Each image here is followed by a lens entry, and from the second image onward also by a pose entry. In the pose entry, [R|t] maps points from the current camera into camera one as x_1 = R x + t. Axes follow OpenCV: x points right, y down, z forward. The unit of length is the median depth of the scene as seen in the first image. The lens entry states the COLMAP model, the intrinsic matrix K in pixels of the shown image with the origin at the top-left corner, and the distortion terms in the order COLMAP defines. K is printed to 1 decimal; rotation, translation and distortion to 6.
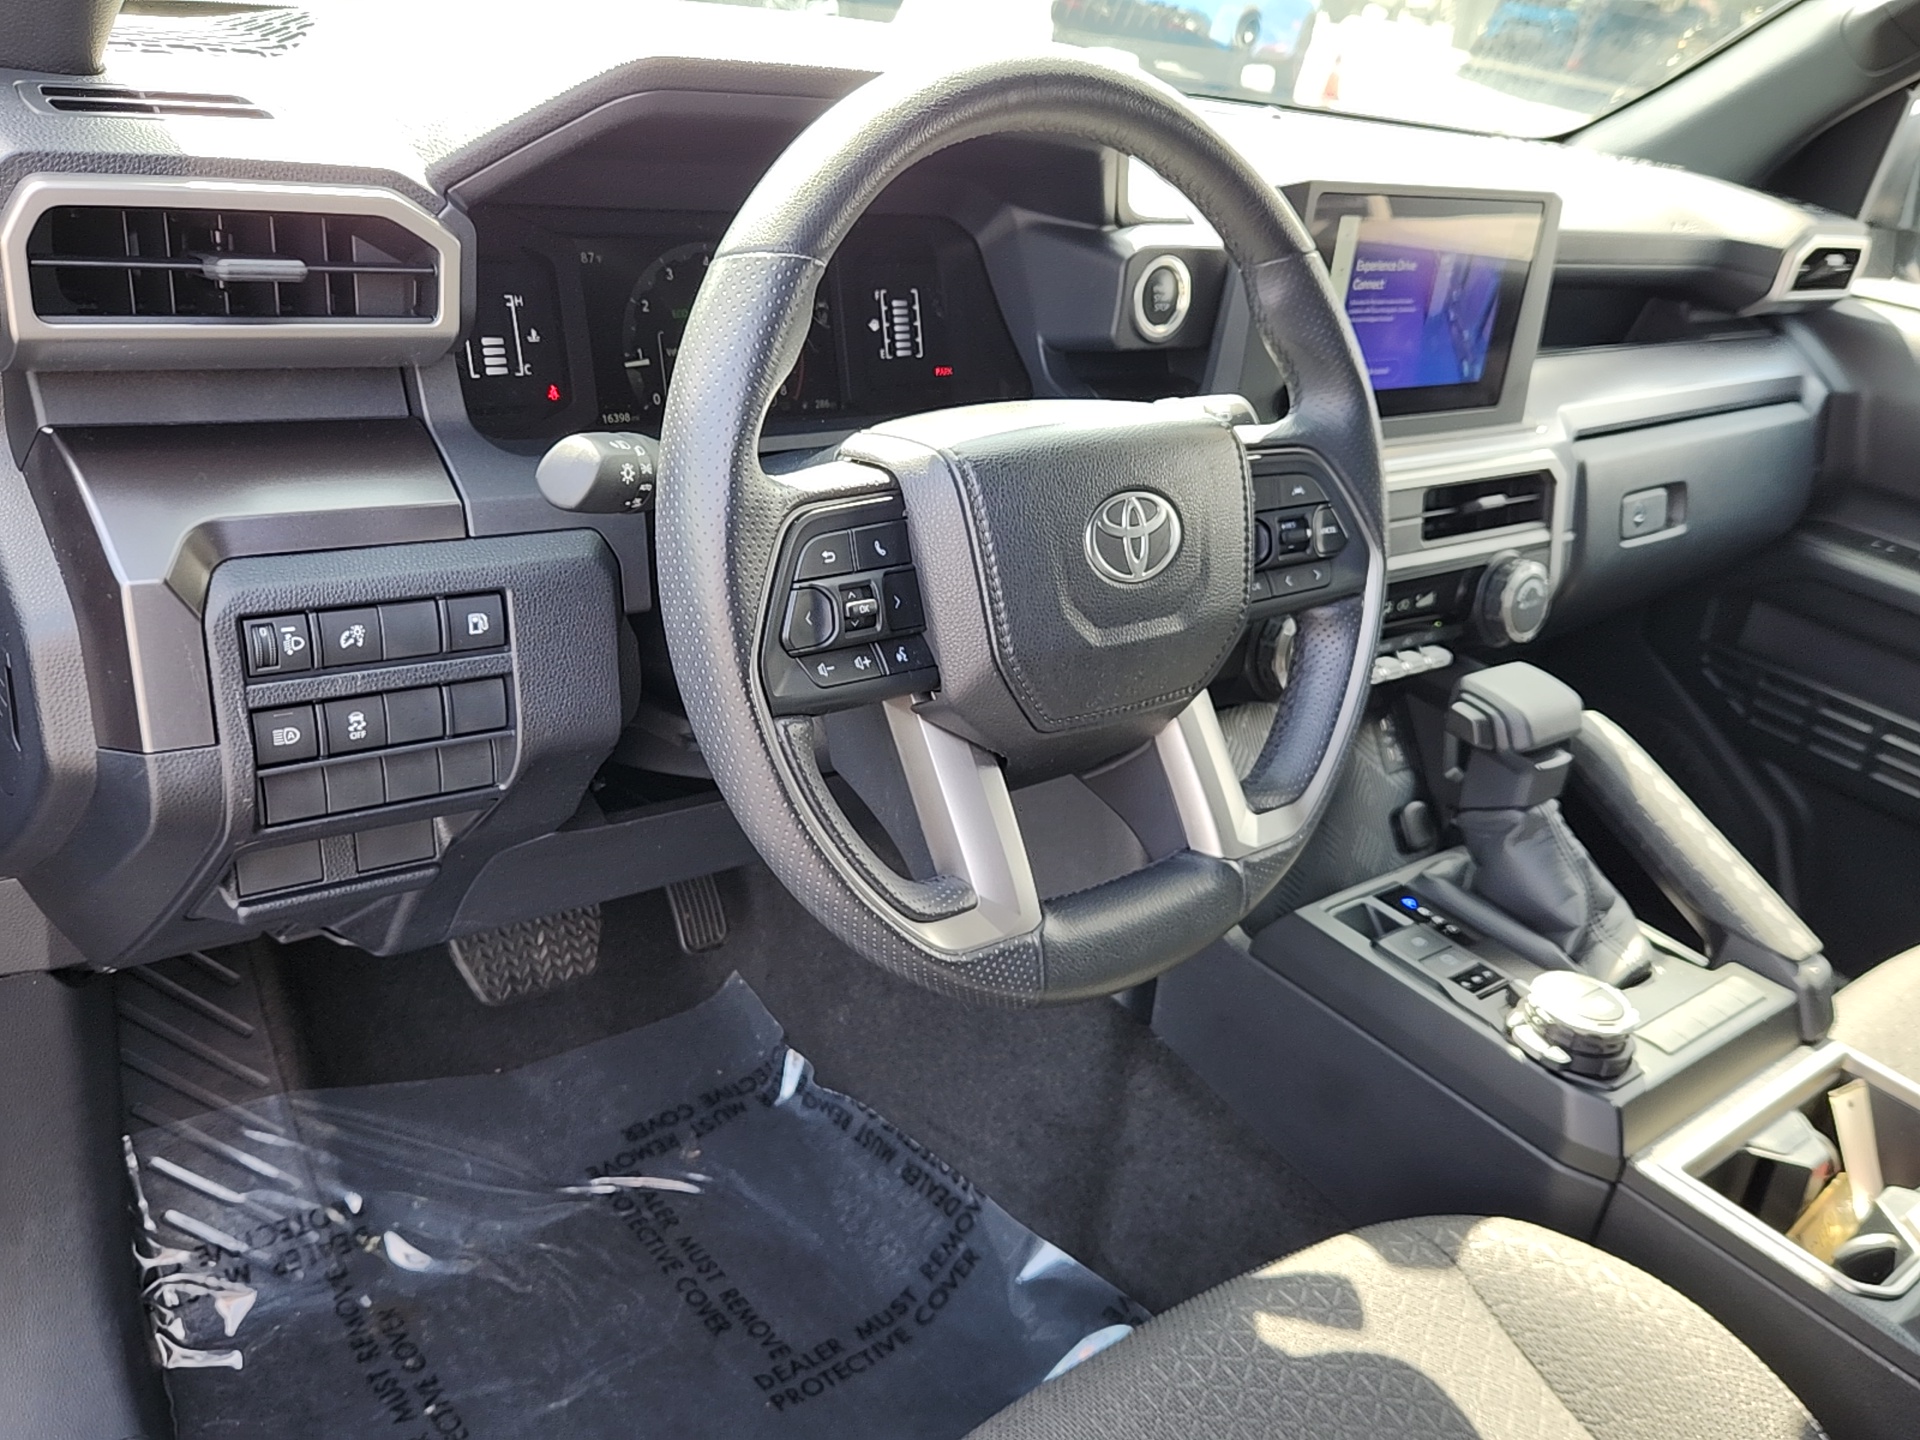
lens RADIAL K [[1695.8, 0, 997.1], [0, 1695.8, 738.2], [0, 0, 1]] dist [0.117636, -0.218750]
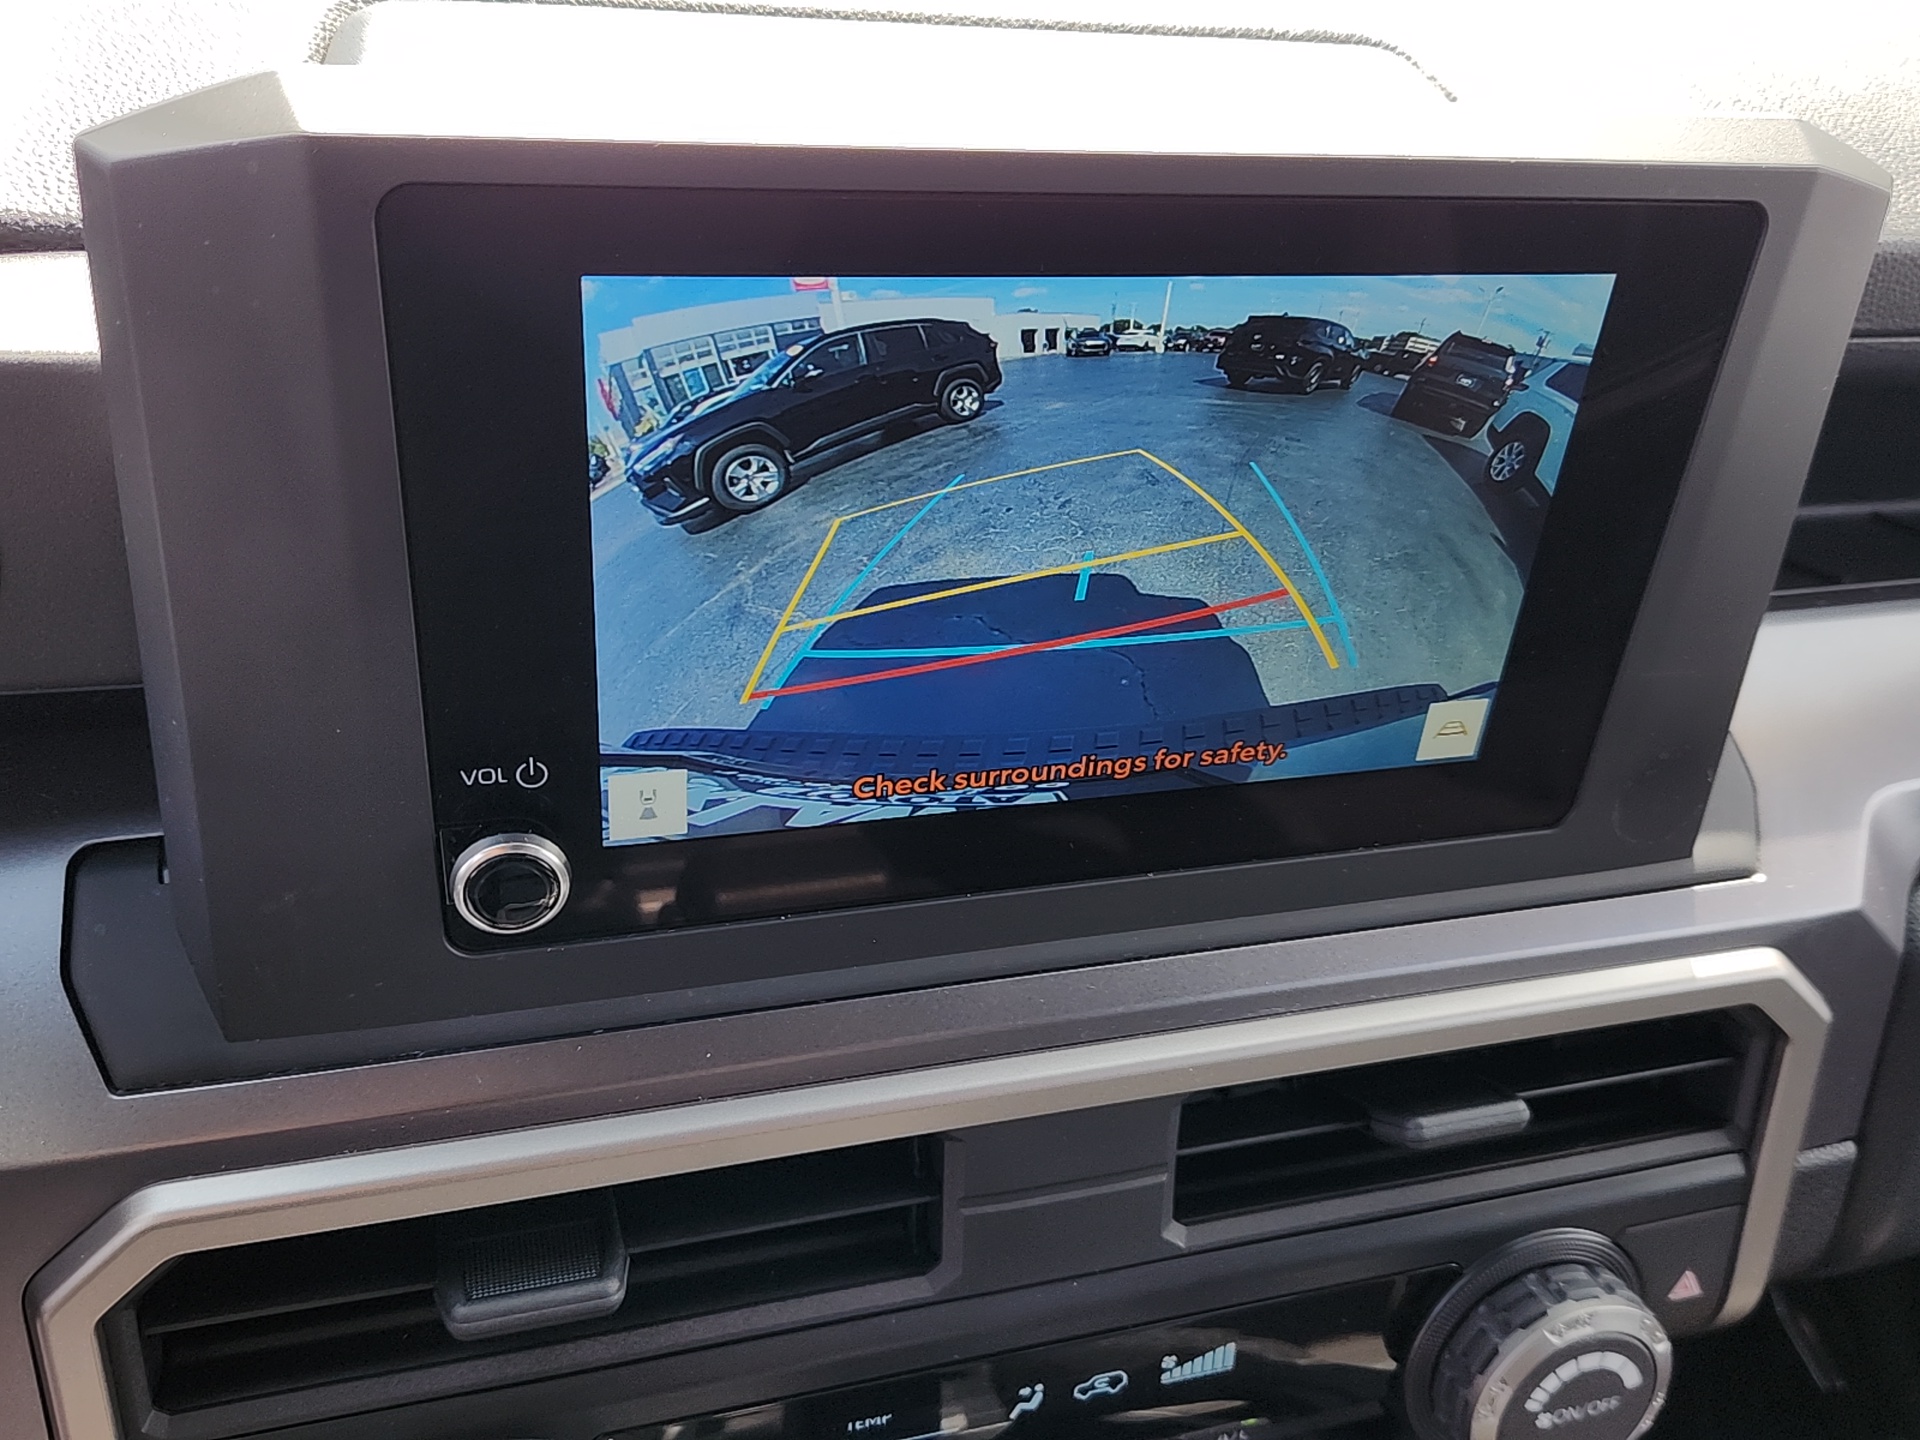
lens RADIAL K [[1665.7, 0, 960.0], [0, 1665.7, 720.0], [0, 0, 1]] dist [0.062044, -0.087153]
pose [[0.910000, 0.179841, -0.373574, 0.315183], [-0.139834, 0.981363, 0.131807, -0.247913], [0.390316, -0.067706, 0.918188, 0.698617]]
